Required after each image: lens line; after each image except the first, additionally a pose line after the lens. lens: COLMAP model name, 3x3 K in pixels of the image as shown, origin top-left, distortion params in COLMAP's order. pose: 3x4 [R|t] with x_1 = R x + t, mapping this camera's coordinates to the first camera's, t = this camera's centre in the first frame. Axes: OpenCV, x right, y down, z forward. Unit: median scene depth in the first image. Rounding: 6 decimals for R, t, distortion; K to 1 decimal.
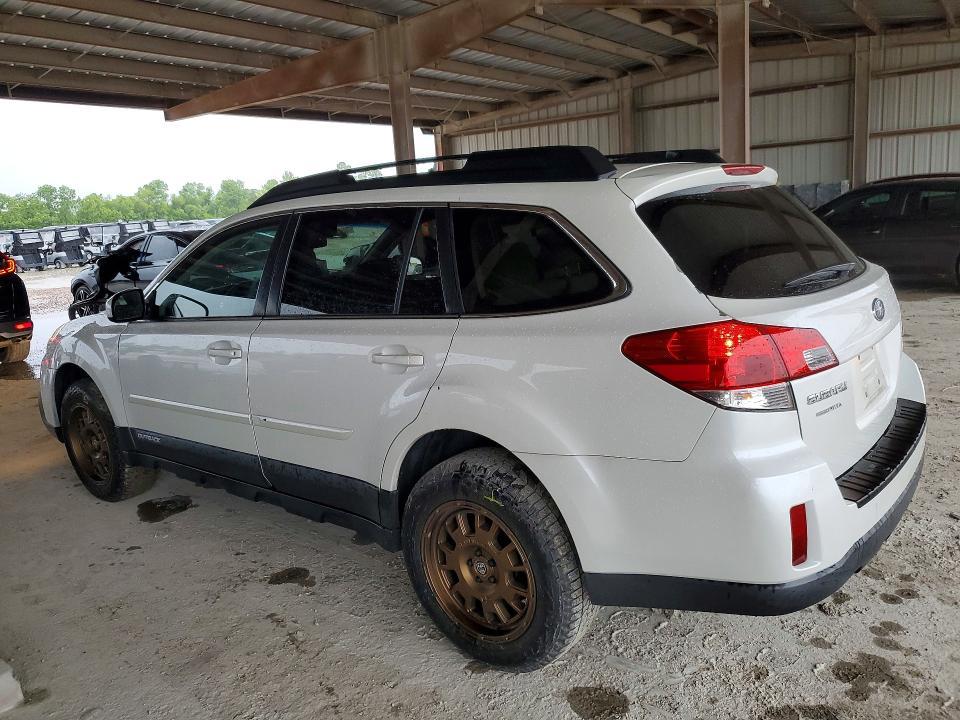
lens RADIAL K [[738.7, 0, 480.0], [0, 738.7, 360.0], [0, 0, 1]] dist [0.014227, -0.000147]
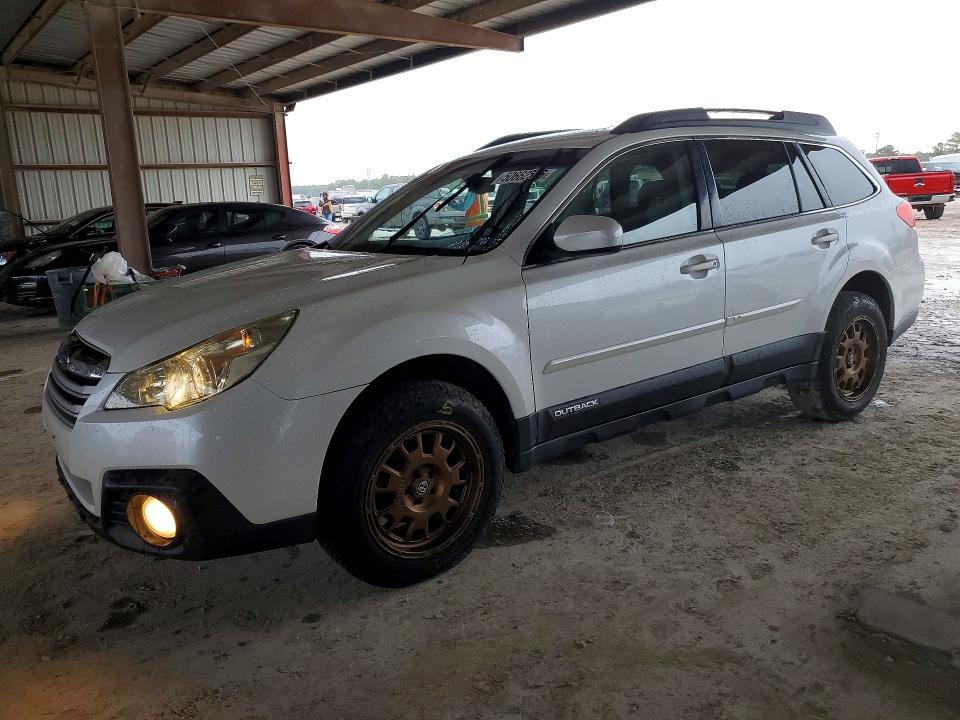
lens RADIAL K [[738.7, 0, 480.0], [0, 738.7, 360.0], [0, 0, 1]] dist [0.014227, -0.000147]
pose [[0.270728, -0.153088, 0.950405, -2.107357], [0.227951, 0.969391, 0.091213, -0.070226], [-0.935278, 0.191952, 0.297338, 1.481433]]
